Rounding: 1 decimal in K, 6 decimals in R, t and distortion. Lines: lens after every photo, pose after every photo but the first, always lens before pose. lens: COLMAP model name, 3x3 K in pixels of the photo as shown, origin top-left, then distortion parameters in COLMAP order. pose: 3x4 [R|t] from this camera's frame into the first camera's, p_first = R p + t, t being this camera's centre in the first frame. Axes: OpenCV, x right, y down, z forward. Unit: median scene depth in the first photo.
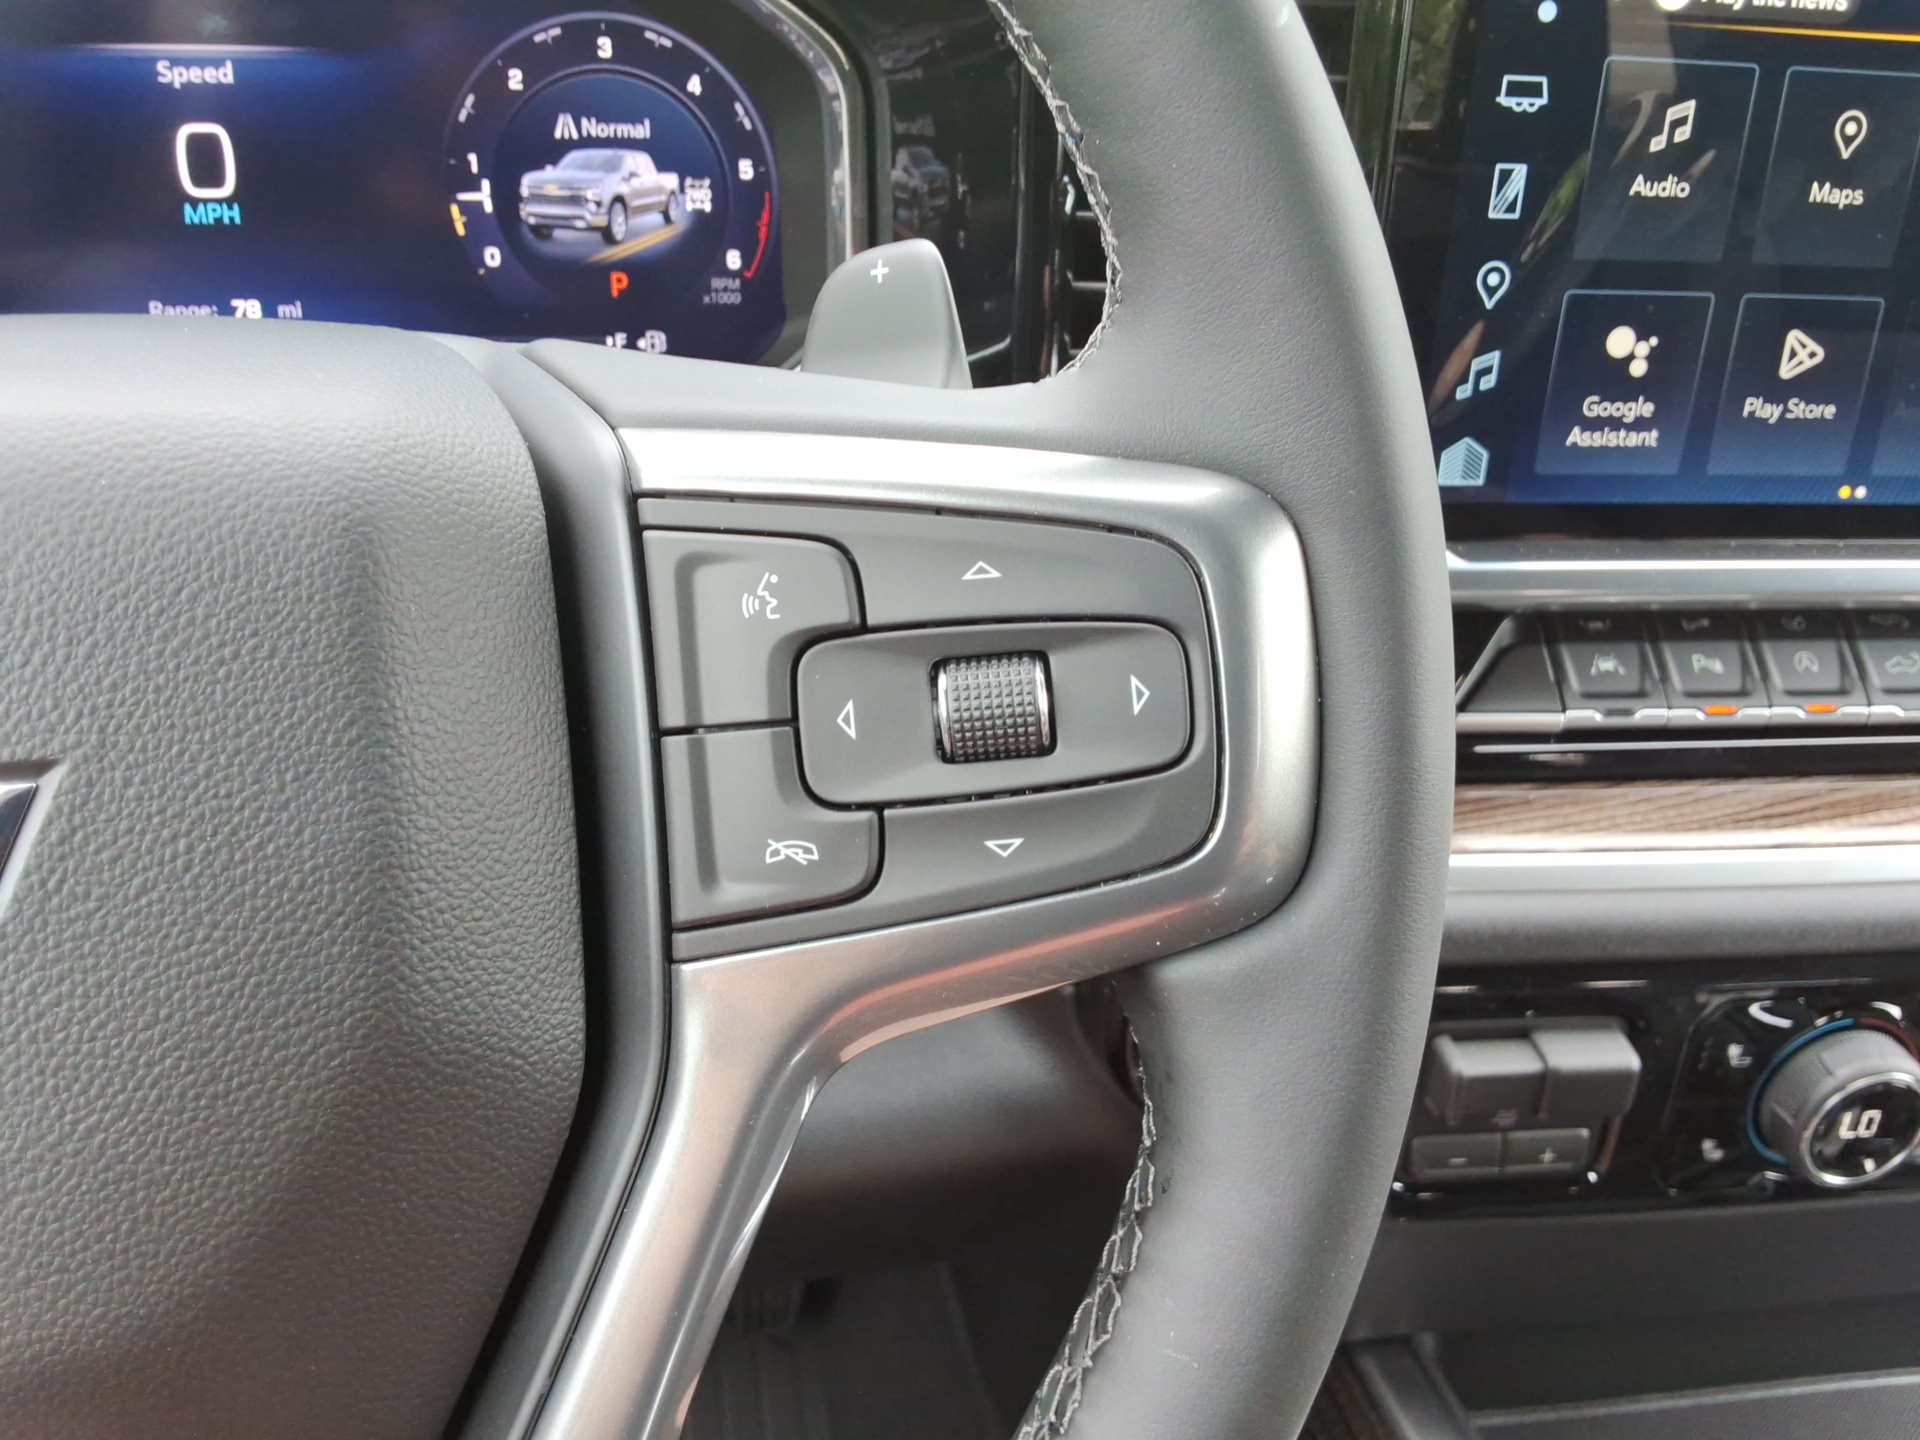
lens RADIAL K [[1567.8, 0, 984.6], [0, 1567.8, 698.7], [0, 0, 1]] dist [0.149879, -0.268916]
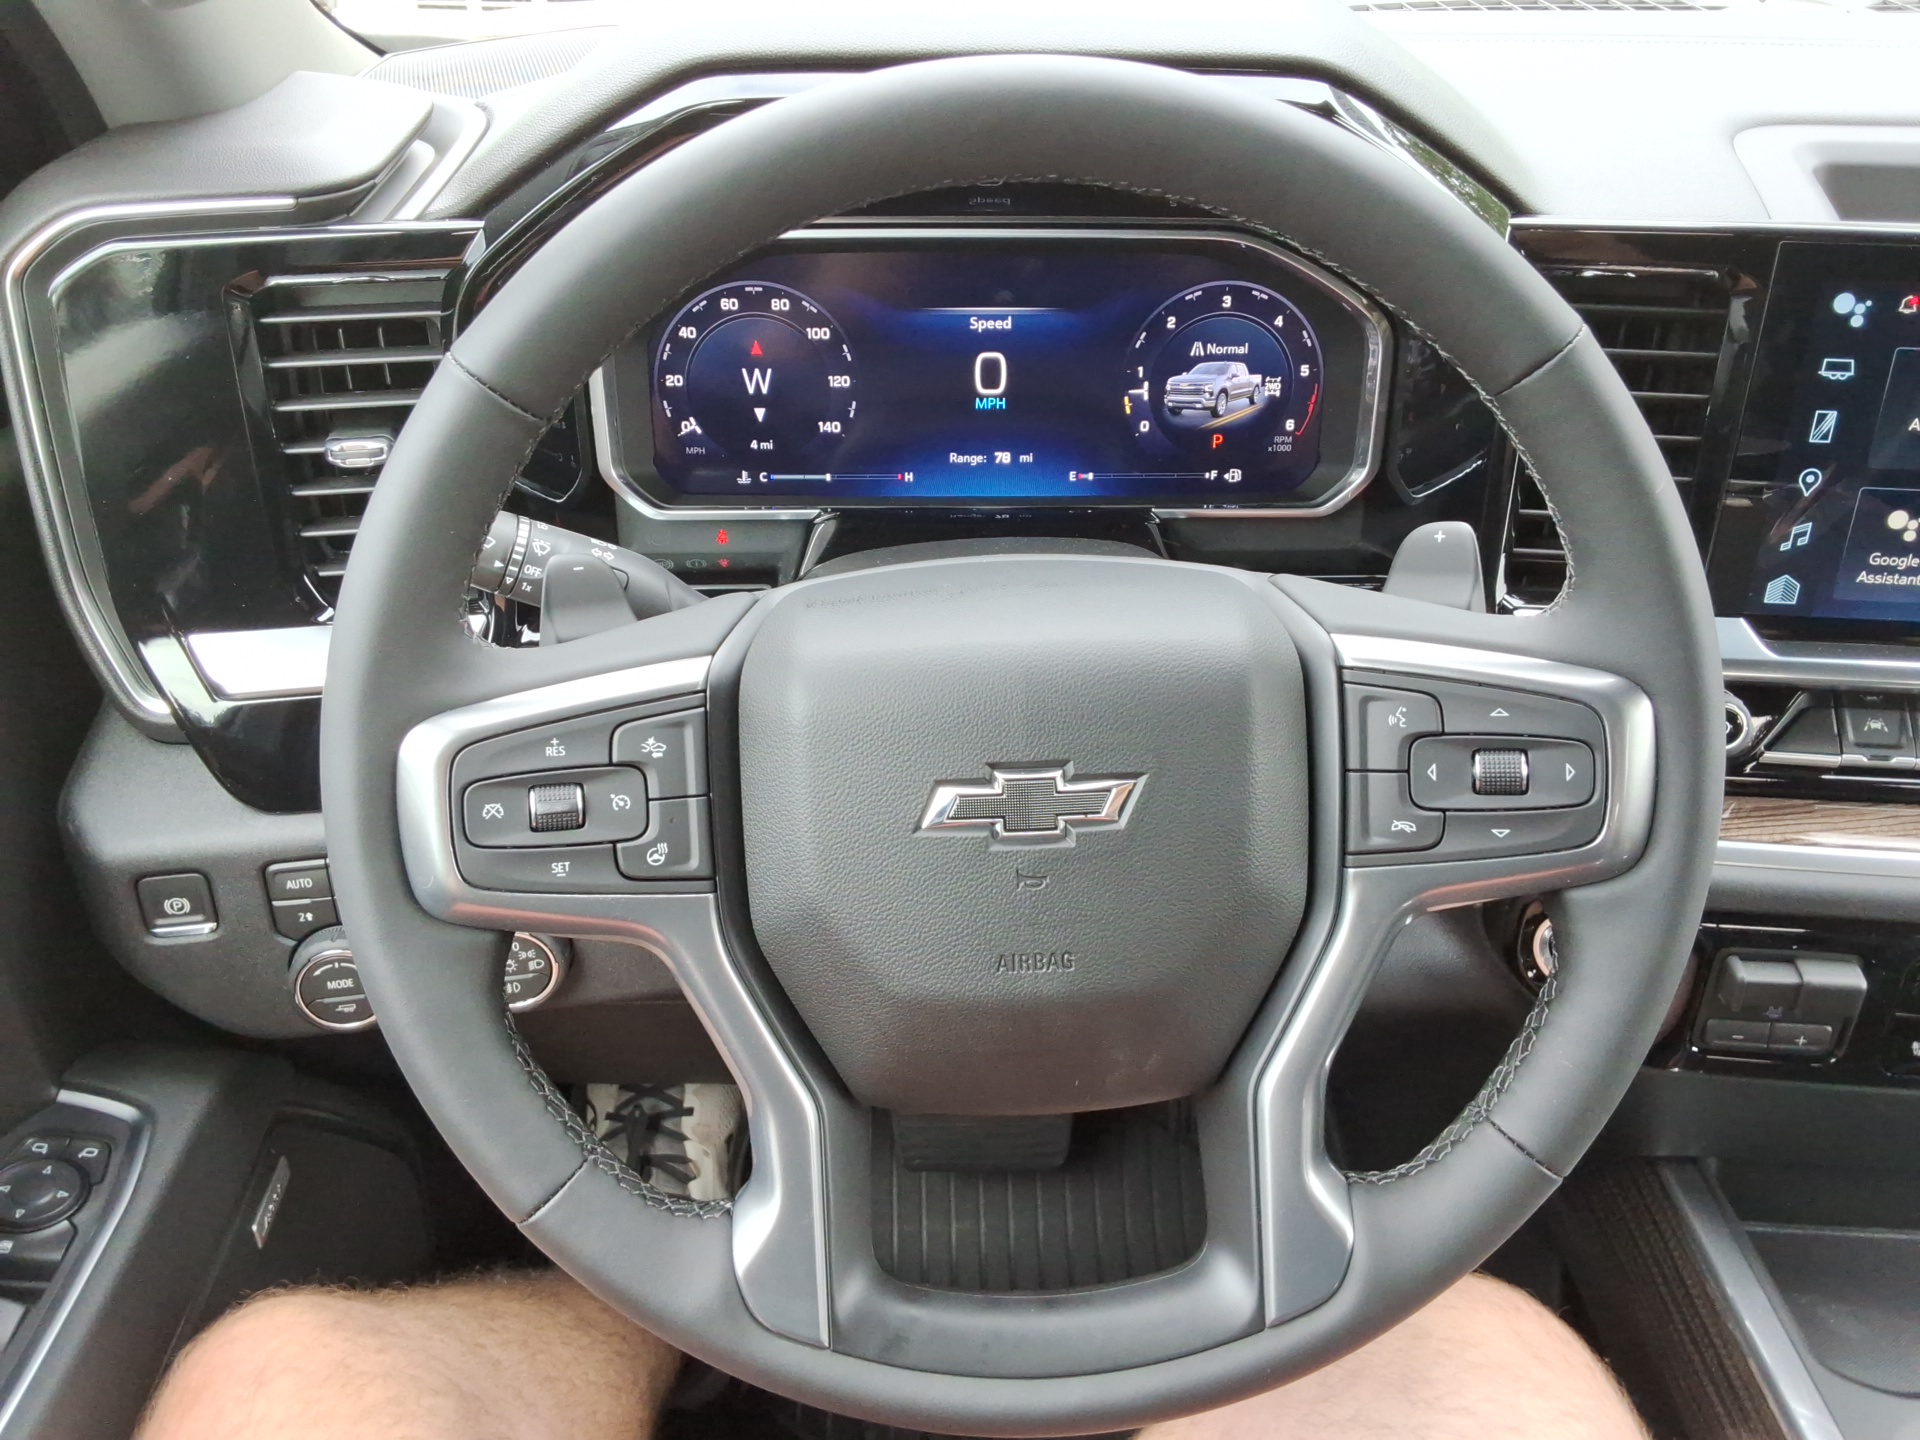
lens RADIAL K [[1563.3, 0, 976.9], [0, 1563.3, 705.0], [0, 0, 1]] dist [0.135204, -0.212045]
pose [[0.975037, 0.070183, -0.210658, -0.119557], [-0.056927, 0.996036, 0.068349, -0.094991], [0.214620, -0.054651, 0.975167, -0.648589]]
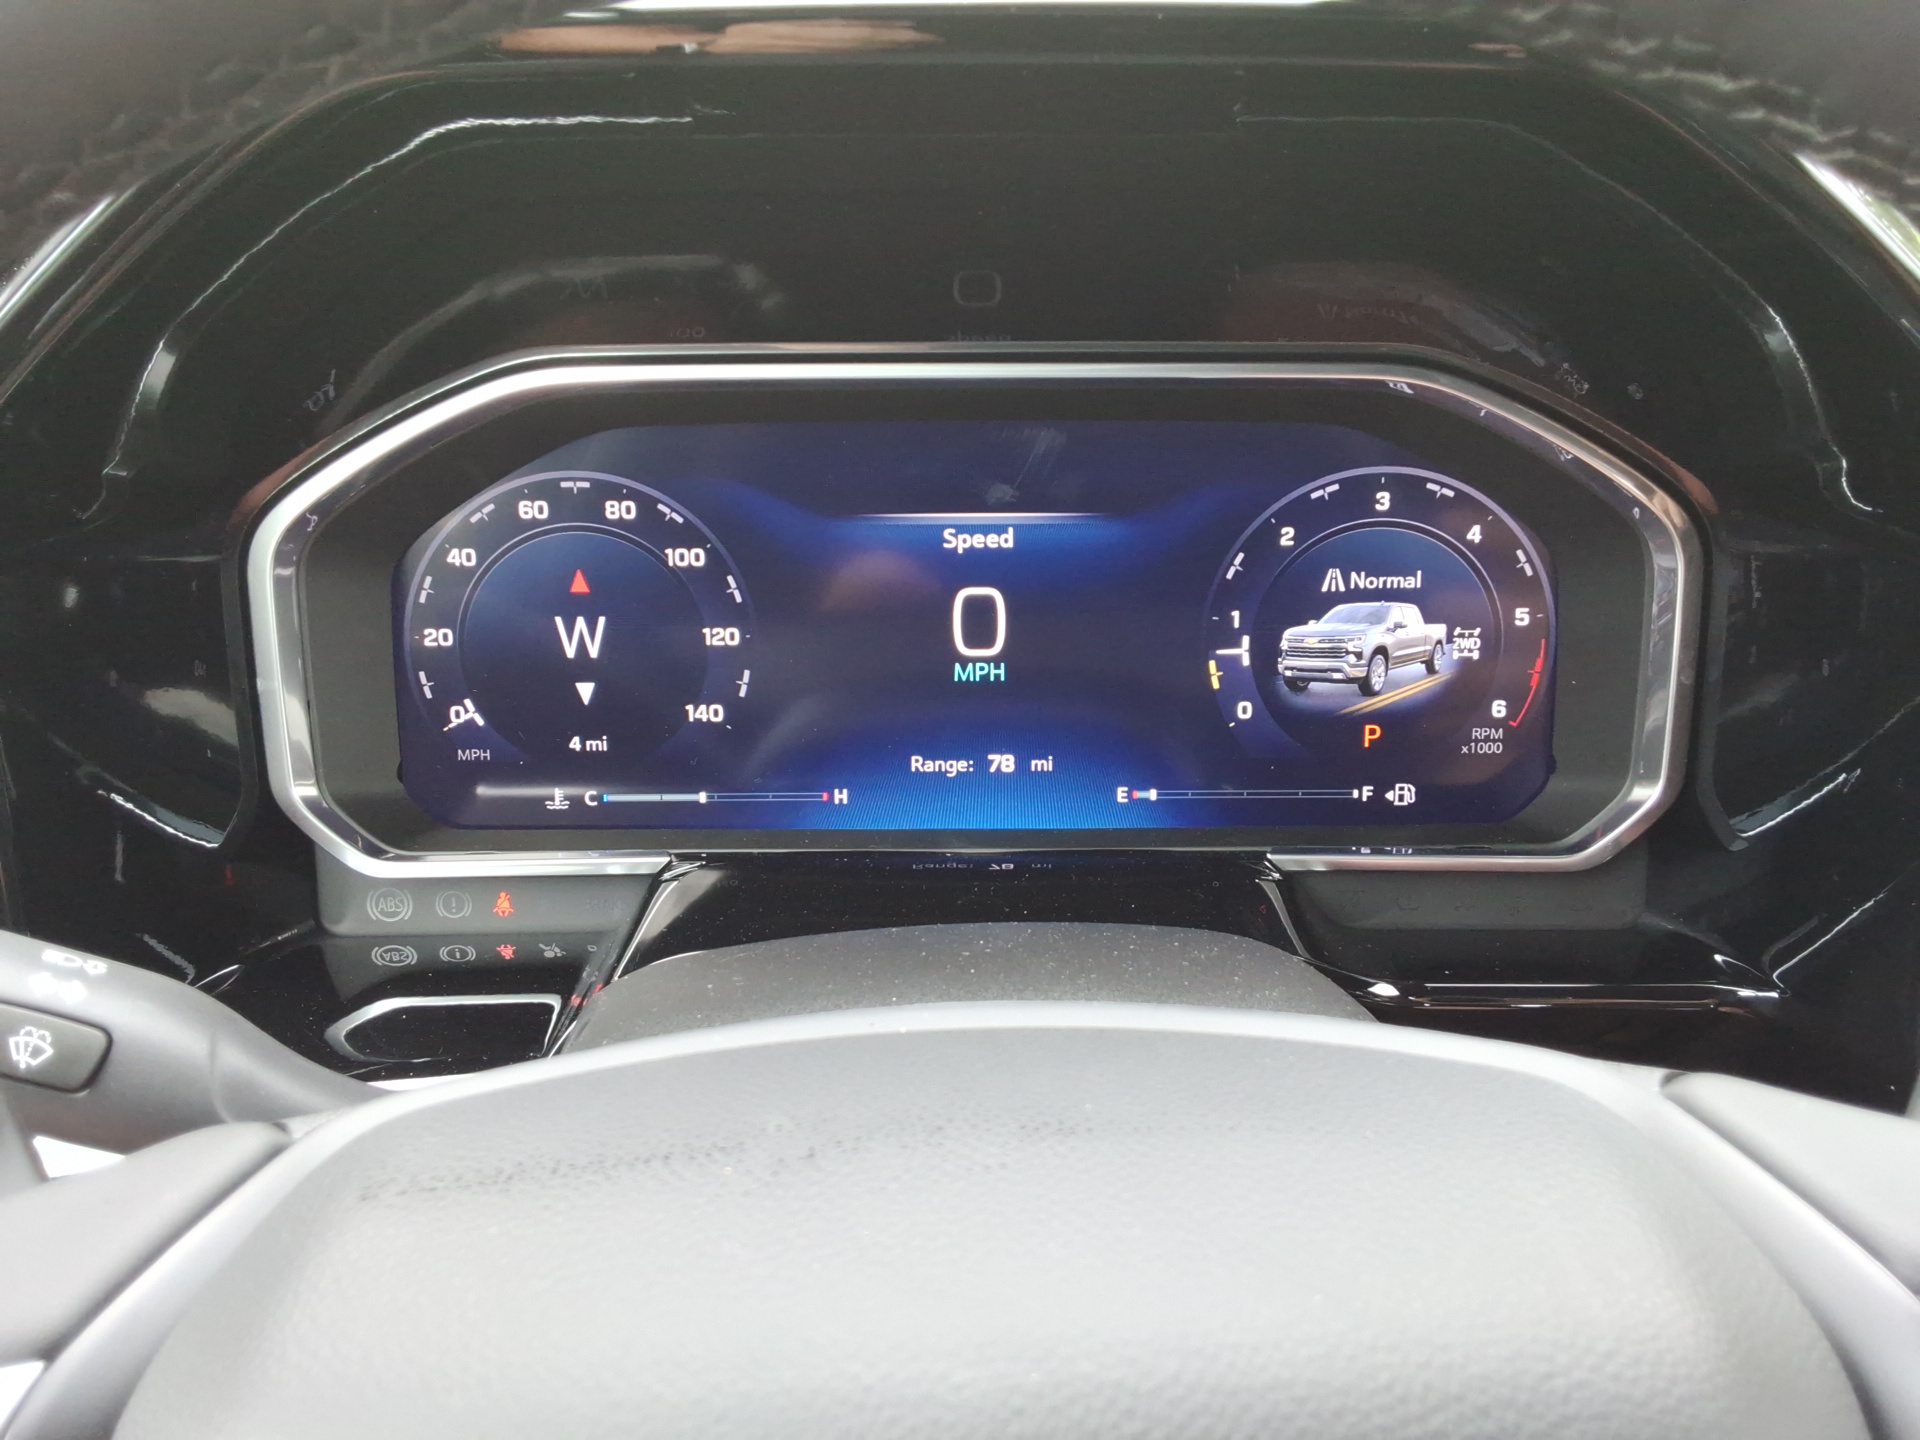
lens RADIAL K [[1567.8, 0, 984.6], [0, 1567.8, 698.7], [0, 0, 1]] dist [0.149879, -0.268916]
pose [[0.969452, 0.024111, -0.244093, -0.236805], [-0.056726, 0.990217, -0.127483, -0.159729], [0.238632, 0.137435, 0.961336, 0.057804]]
